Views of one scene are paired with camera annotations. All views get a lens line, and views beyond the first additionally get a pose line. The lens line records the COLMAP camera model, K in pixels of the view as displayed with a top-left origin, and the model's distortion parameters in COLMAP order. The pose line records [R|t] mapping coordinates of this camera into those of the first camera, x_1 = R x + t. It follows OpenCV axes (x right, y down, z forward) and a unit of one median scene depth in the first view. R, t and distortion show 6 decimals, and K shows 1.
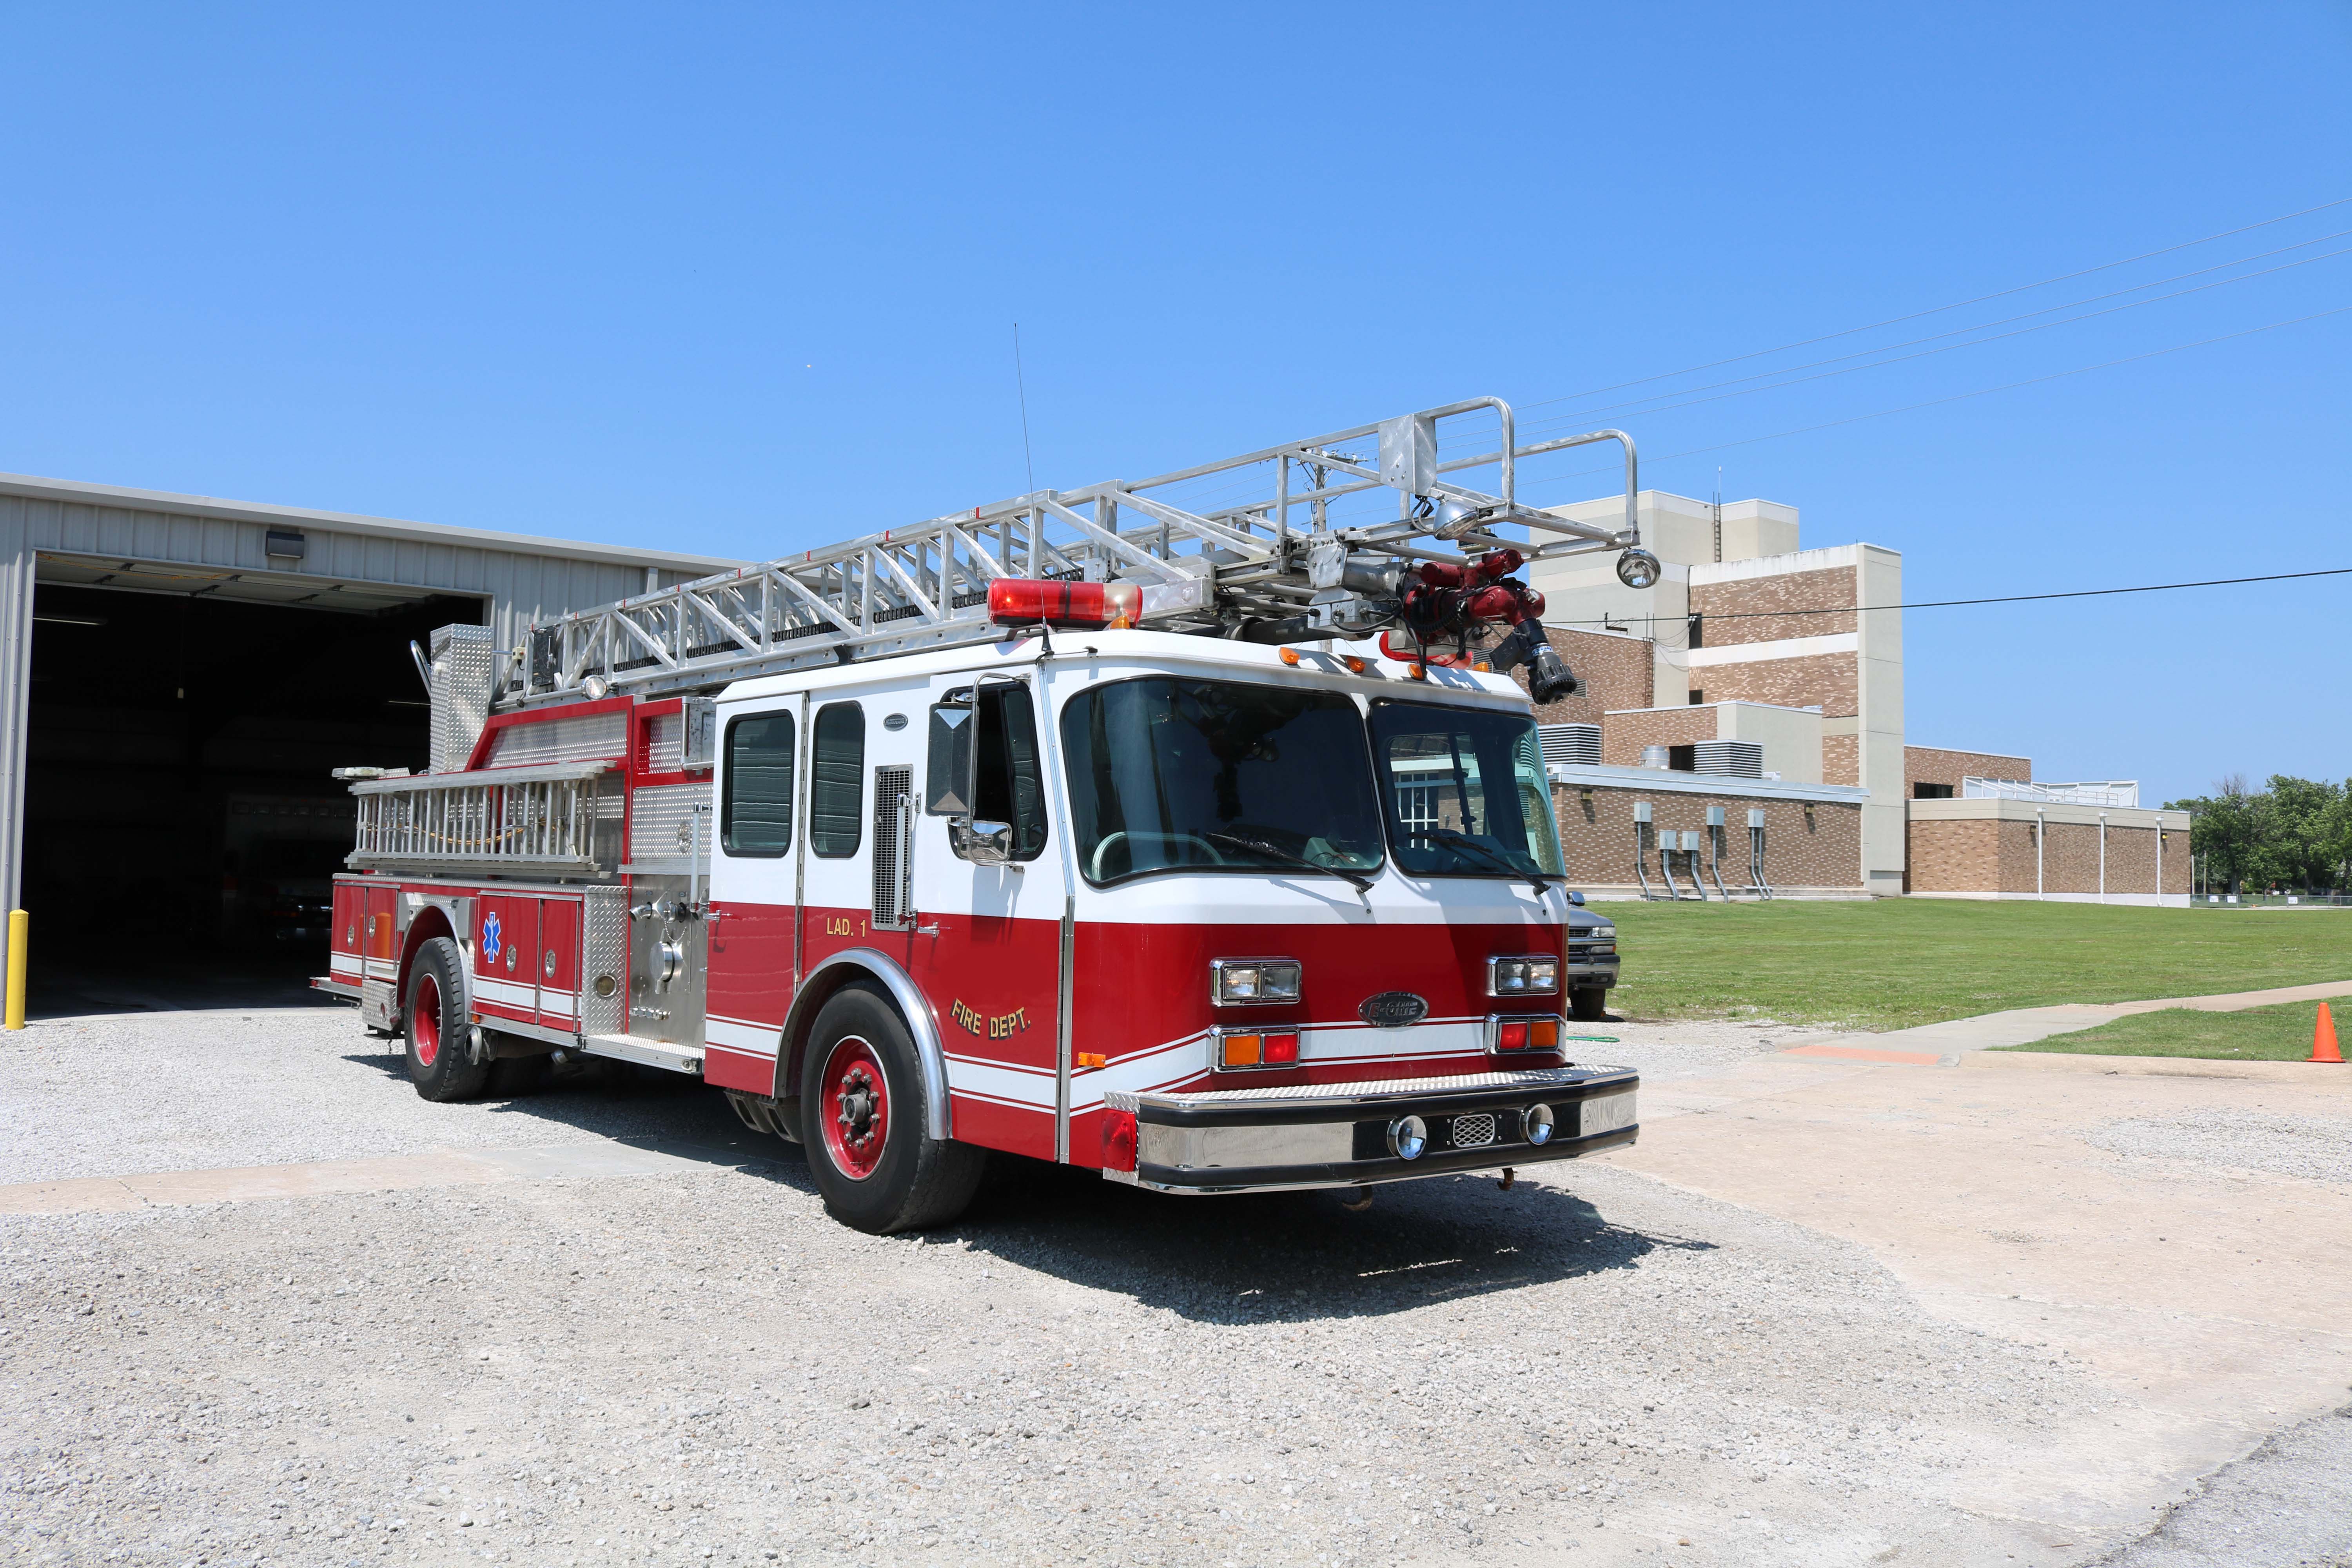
lens RADIAL K [[1940.9, 0, 1176.0], [0, 1940.9, 784.0], [0, 0, 1]] dist [-0.169297, 0.148258]
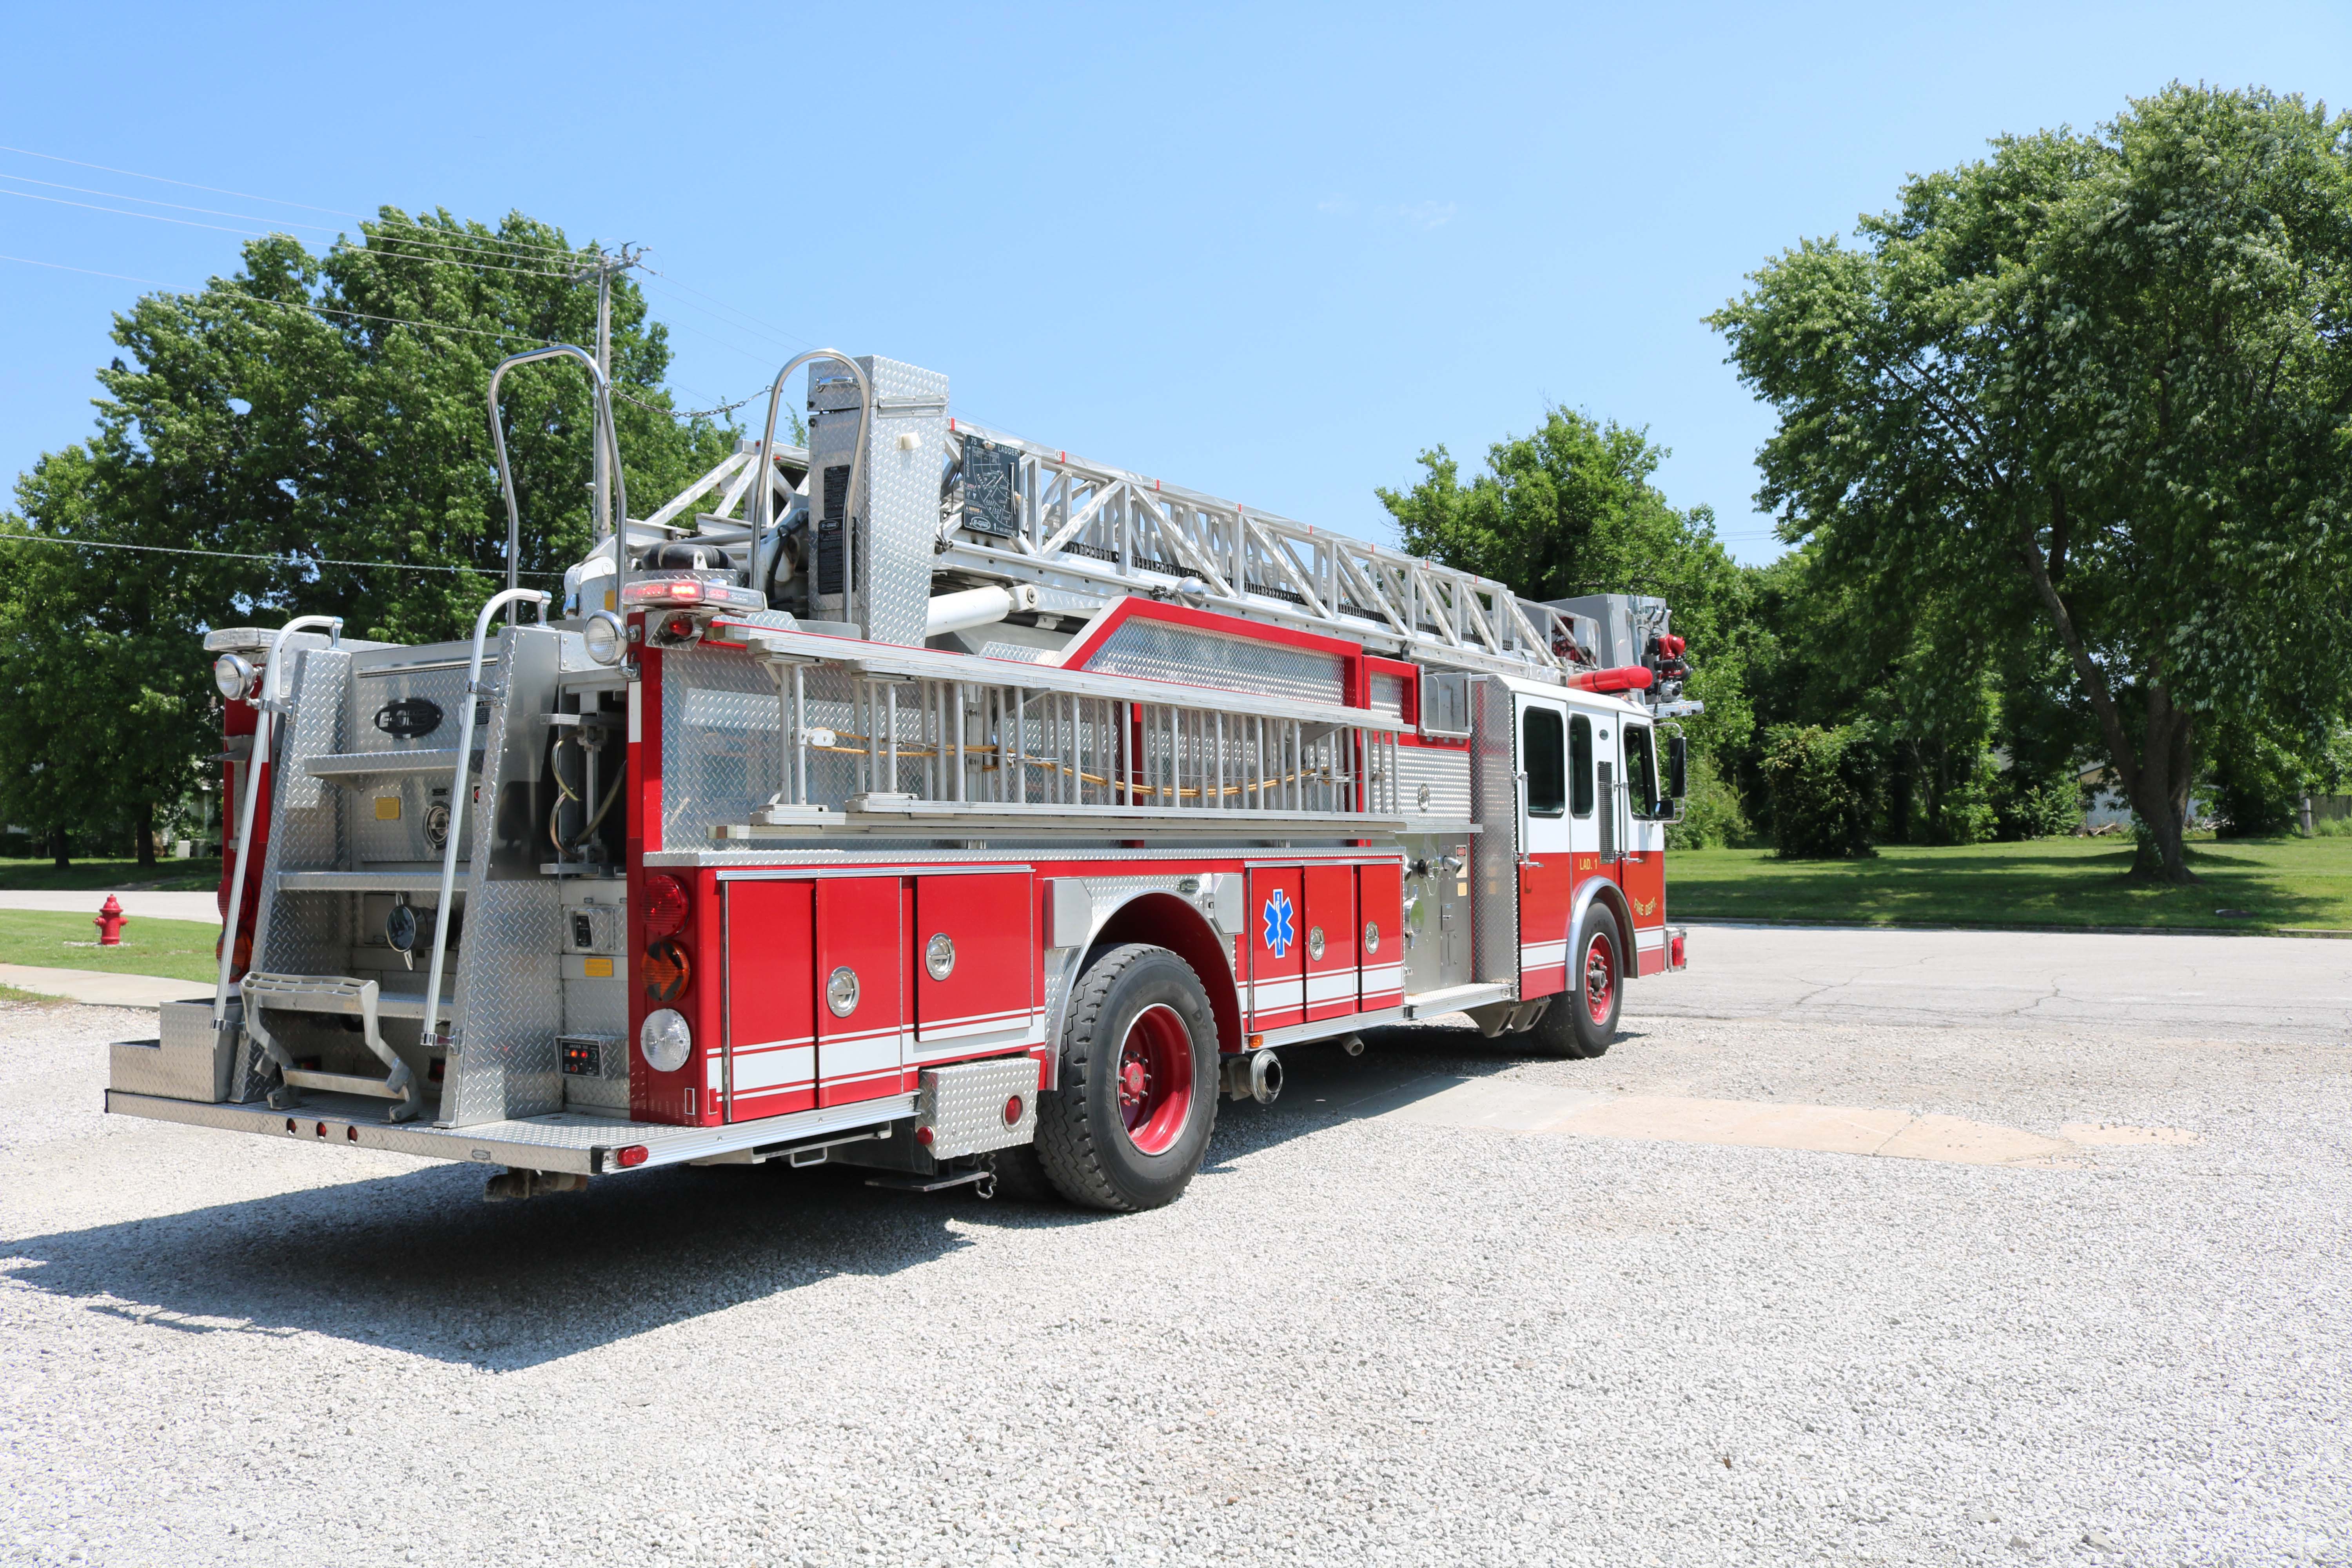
lens RADIAL K [[1940.9, 0, 1176.0], [0, 1940.9, 784.0], [0, 0, 1]] dist [-0.169297, 0.148258]
pose [[-0.339077, 0.012536, 0.940675, -1.468379], [-0.046319, 0.998476, -0.030003, 0.070437], [-0.939618, -0.053744, -0.337979, 1.794959]]
